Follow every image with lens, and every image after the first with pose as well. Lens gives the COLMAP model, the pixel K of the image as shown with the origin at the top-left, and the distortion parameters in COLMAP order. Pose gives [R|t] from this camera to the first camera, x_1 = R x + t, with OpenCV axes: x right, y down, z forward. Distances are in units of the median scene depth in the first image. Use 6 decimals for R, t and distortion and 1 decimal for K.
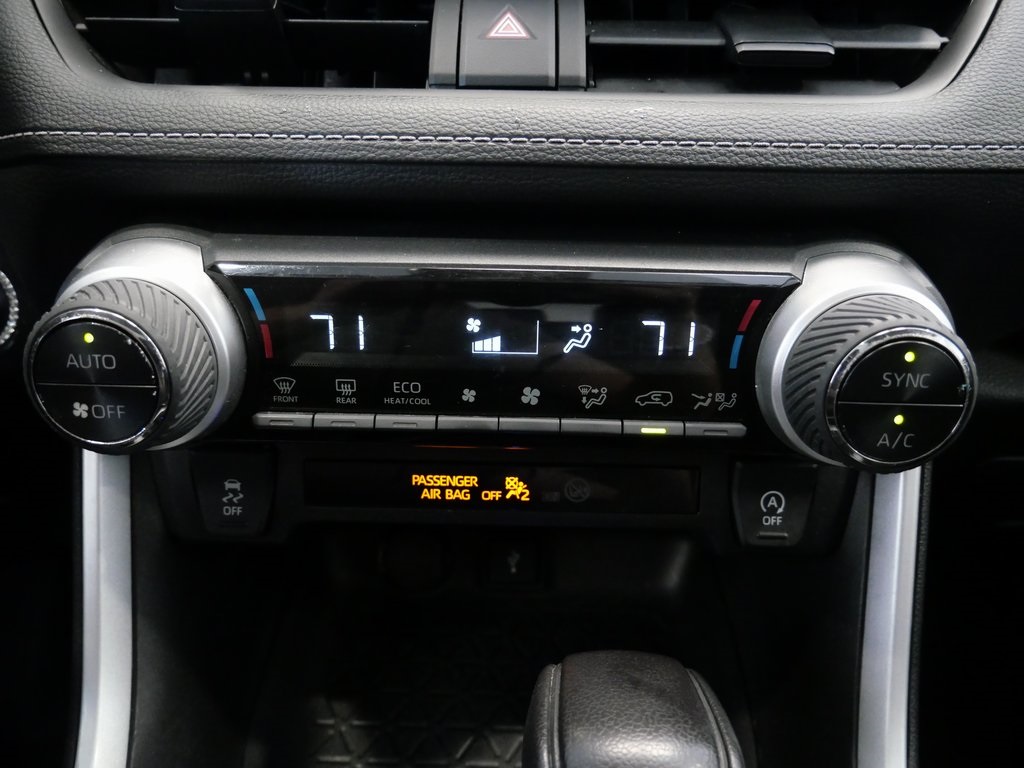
lens RADIAL K [[763.9, 0, 510.7], [0, 763.9, 386.2], [0, 0, 1]] dist [-0.058730, 0.010436]
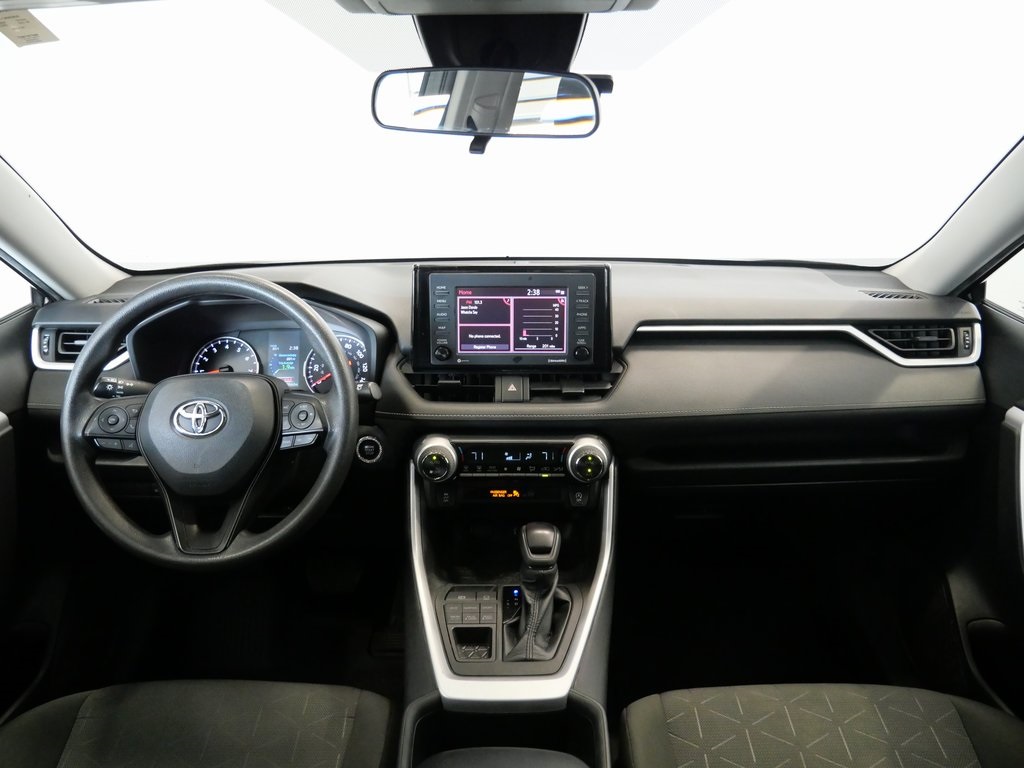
lens RADIAL K [[763.9, 0, 509.9], [0, 763.9, 389.9], [0, 0, 1]] dist [-0.058730, 0.010436]
pose [[0.999692, -0.017963, 0.017121, -0.099313], [0.020617, 0.985197, -0.170181, 0.329577], [-0.013811, 0.170481, 0.985264, -3.676345]]
